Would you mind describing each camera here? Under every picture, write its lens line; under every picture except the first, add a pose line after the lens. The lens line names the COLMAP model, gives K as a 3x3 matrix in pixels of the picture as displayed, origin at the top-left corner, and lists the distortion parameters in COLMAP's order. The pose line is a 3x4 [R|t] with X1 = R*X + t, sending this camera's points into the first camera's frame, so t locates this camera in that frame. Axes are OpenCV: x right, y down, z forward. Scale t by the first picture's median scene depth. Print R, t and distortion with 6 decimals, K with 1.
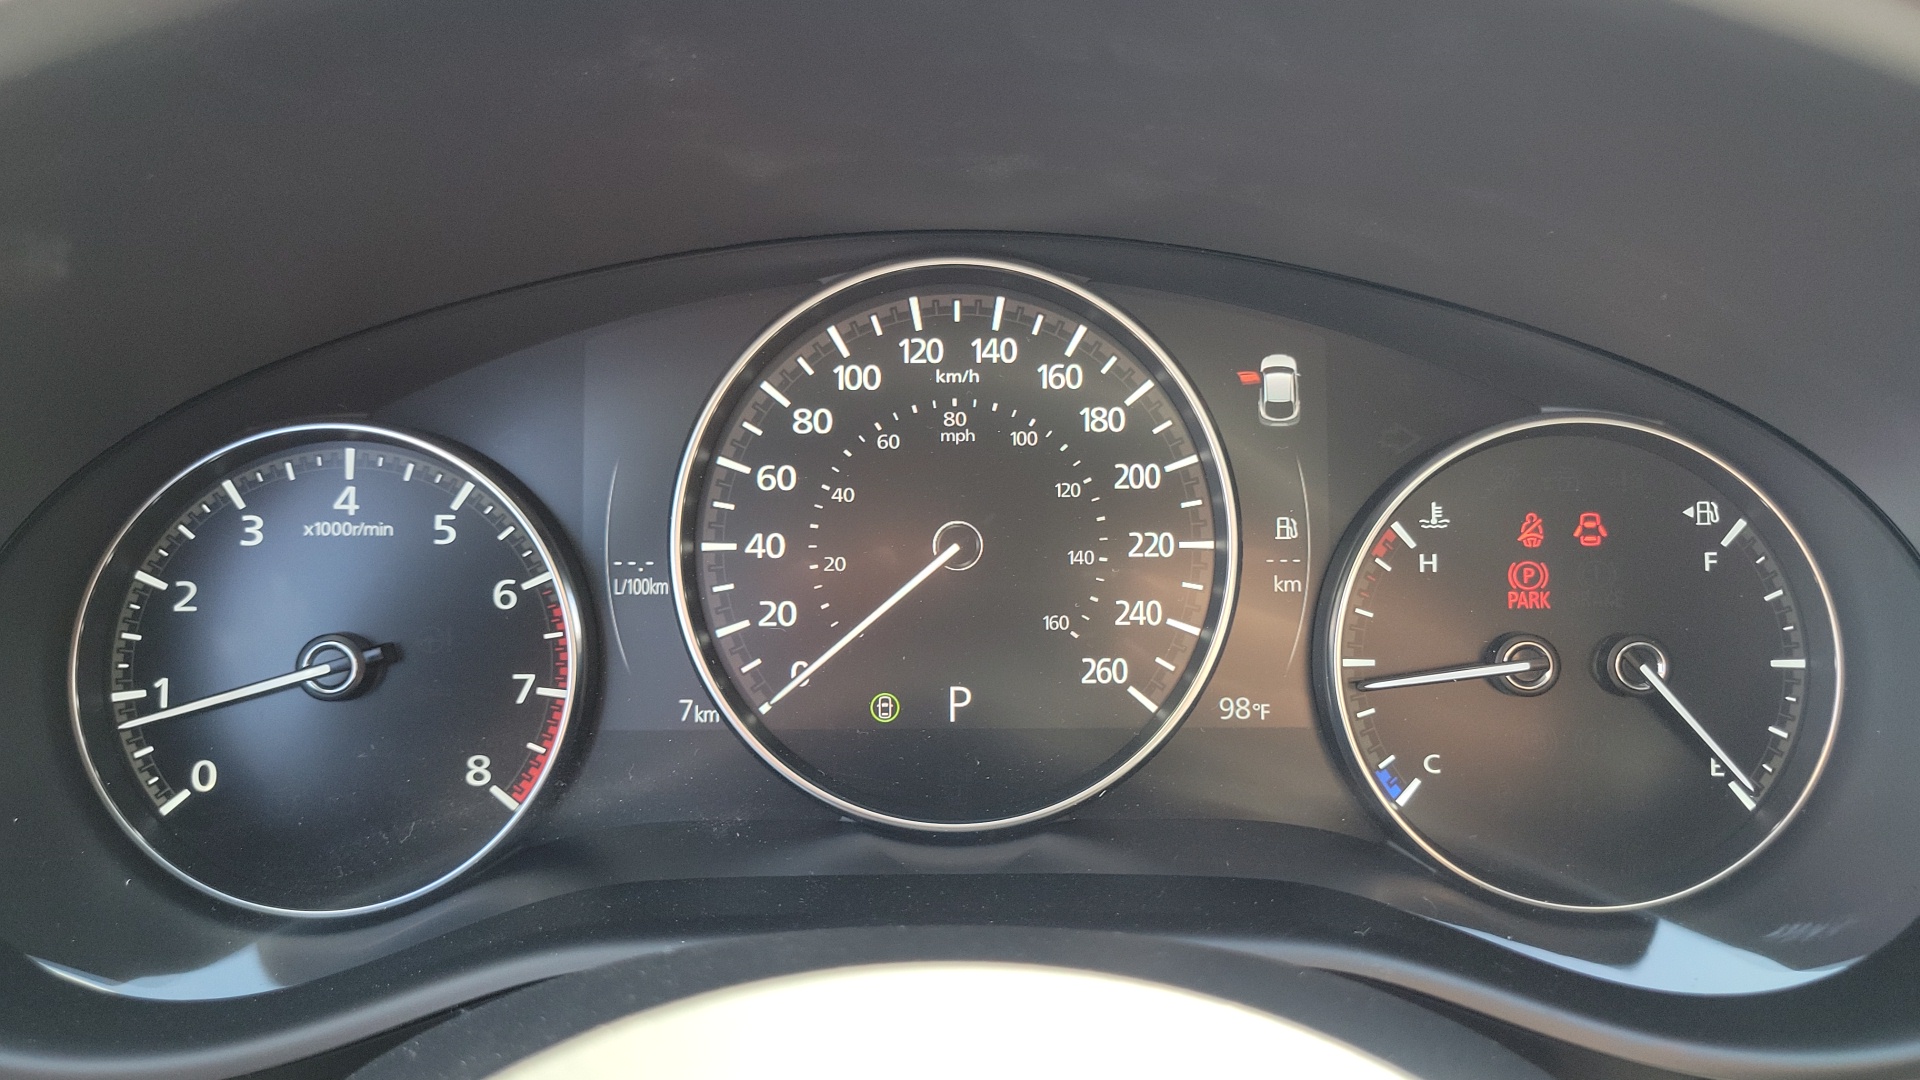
lens RADIAL K [[1472.8, 0, 964.6], [0, 1472.8, 539.5], [0, 0, 1]] dist [0.016613, -0.012514]
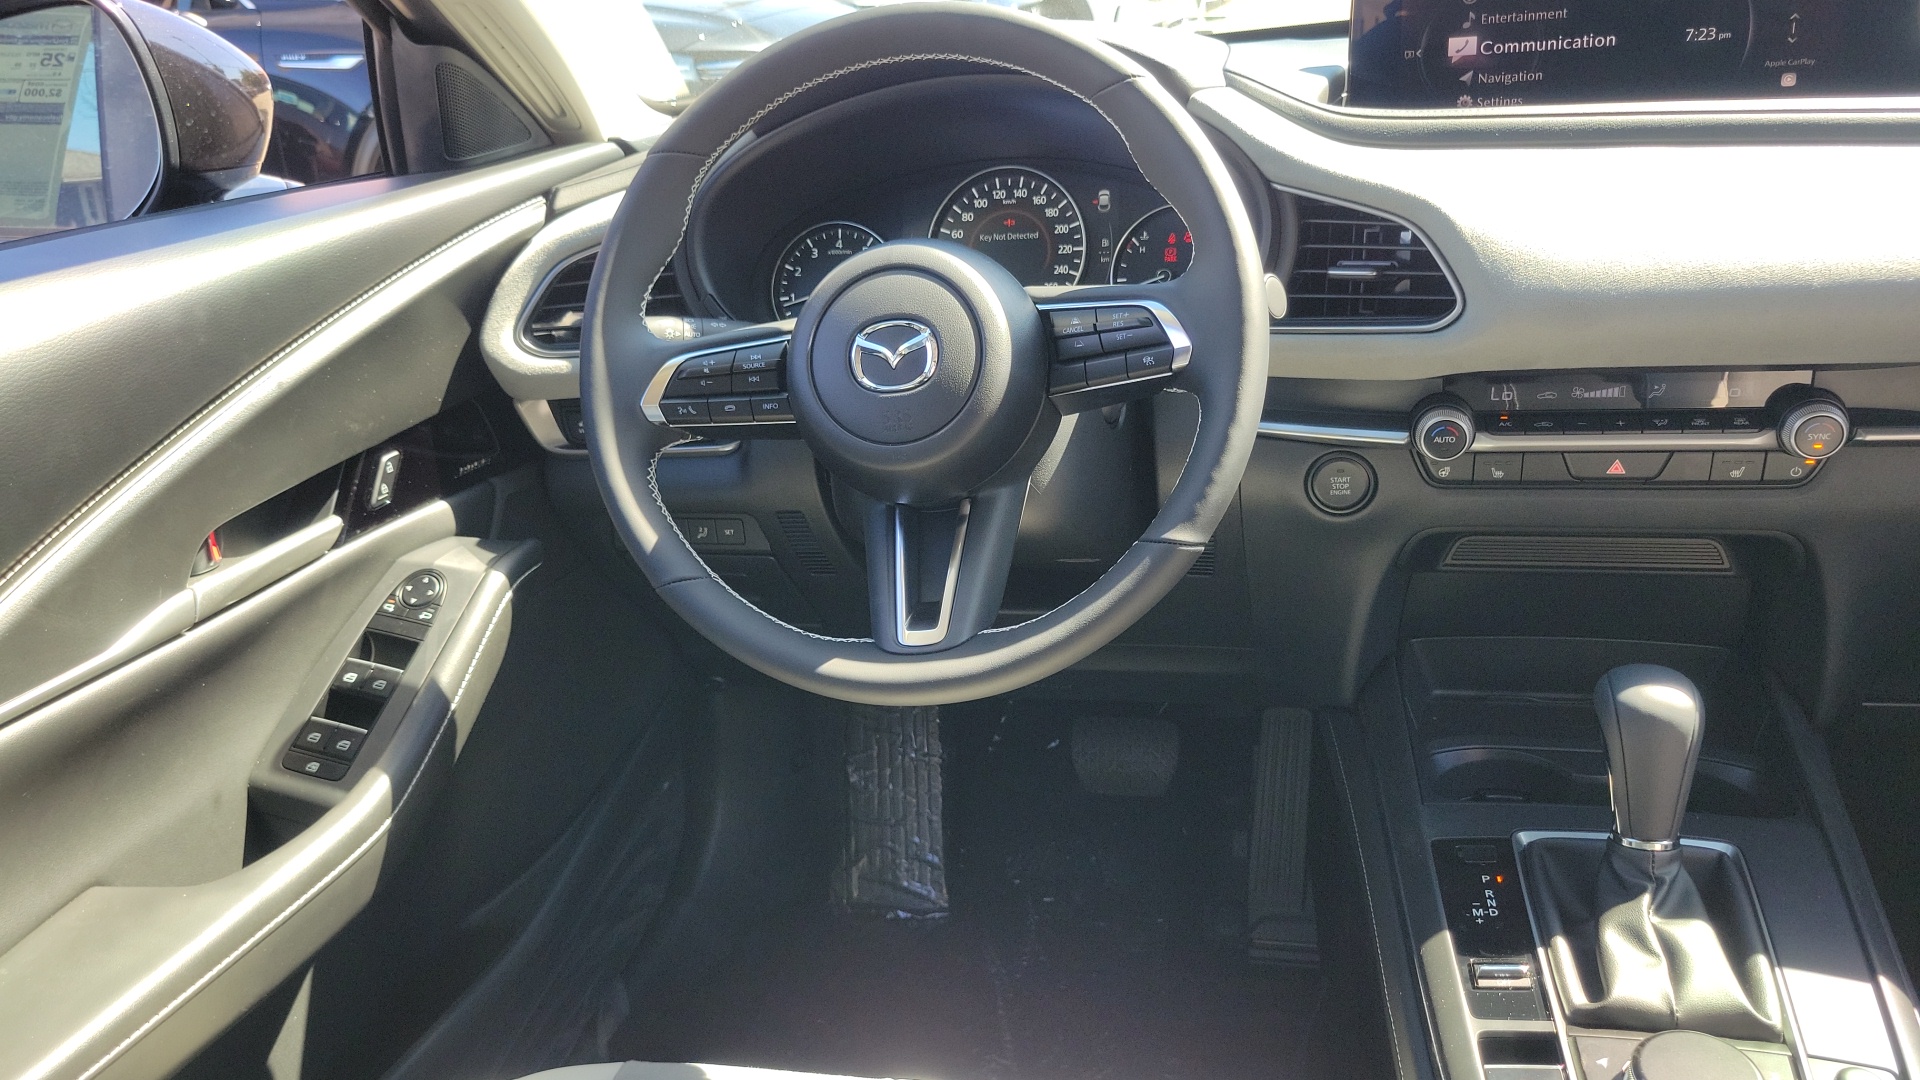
lens RADIAL K [[1472.8, 0, 941.8], [0, 1472.8, 557.8], [0, 0, 1]] dist [0.016613, -0.012514]
pose [[0.968155, 0.011328, -0.250095, 0.706083], [0.003873, 0.998178, 0.060206, 0.505081], [0.250322, -0.059257, 0.966348, -2.373748]]
